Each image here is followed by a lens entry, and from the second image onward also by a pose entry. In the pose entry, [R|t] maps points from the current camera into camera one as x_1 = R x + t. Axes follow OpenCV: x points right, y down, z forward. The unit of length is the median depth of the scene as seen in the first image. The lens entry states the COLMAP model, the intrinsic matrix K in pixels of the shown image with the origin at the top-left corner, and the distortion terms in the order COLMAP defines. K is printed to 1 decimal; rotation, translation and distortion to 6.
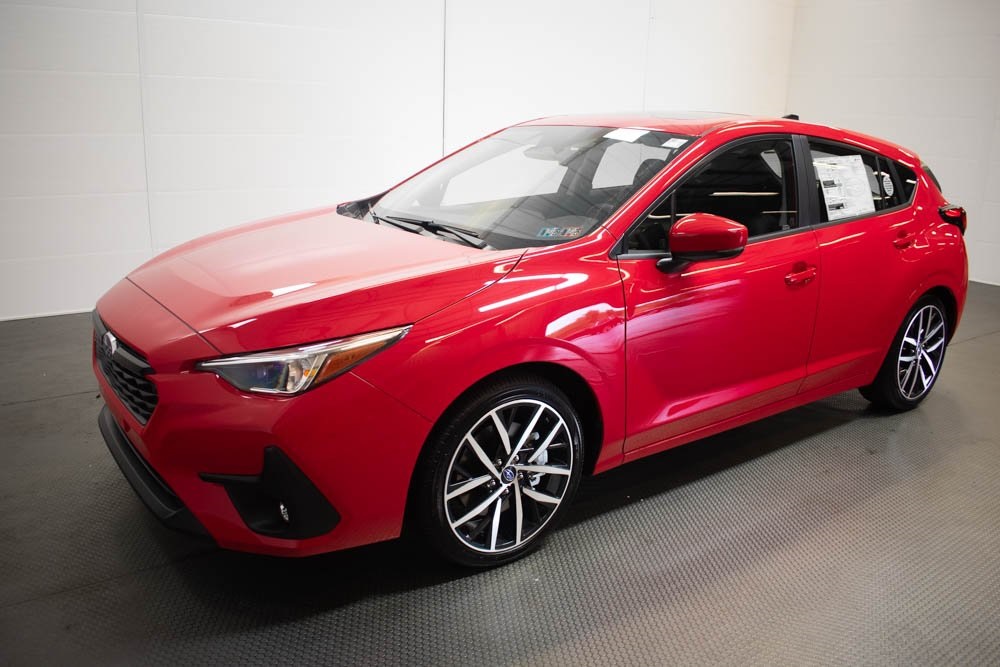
lens RADIAL K [[743.1, 0, 500.0], [0, 743.1, 333.5], [0, 0, 1]] dist [-0.003165, -0.001580]
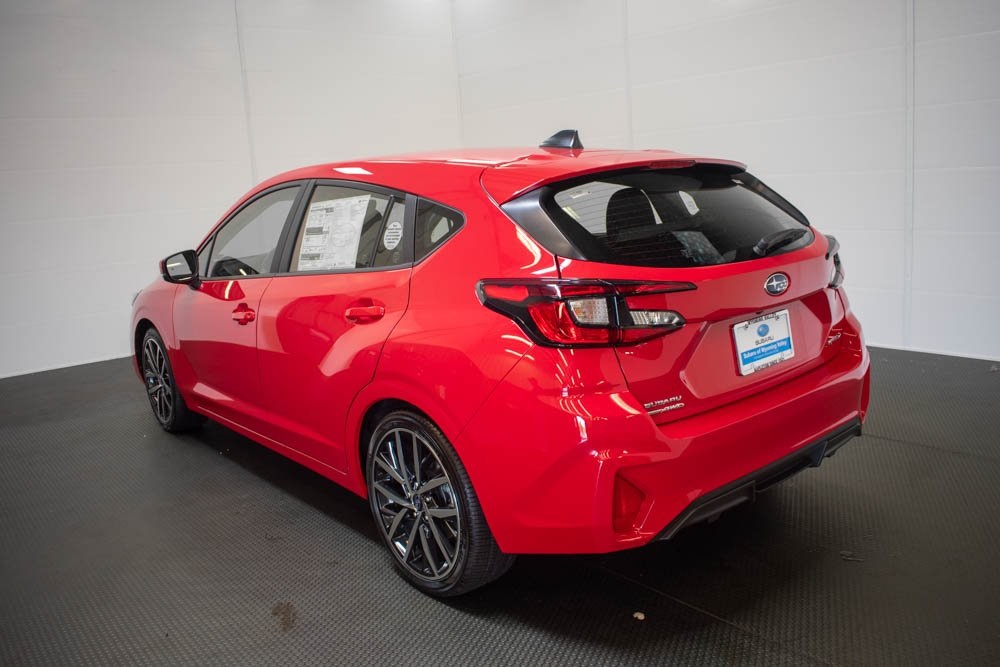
lens RADIAL K [[774.6, 0, 500.0], [0, 774.6, 333.5], [0, 0, 1]] dist [-0.000140, -0.000007]
pose [[0.031543, 0.148302, -0.988439, 1.886248], [-0.209659, 0.967911, 0.138531, -0.349888], [0.977266, 0.202865, 0.061624, 1.607551]]
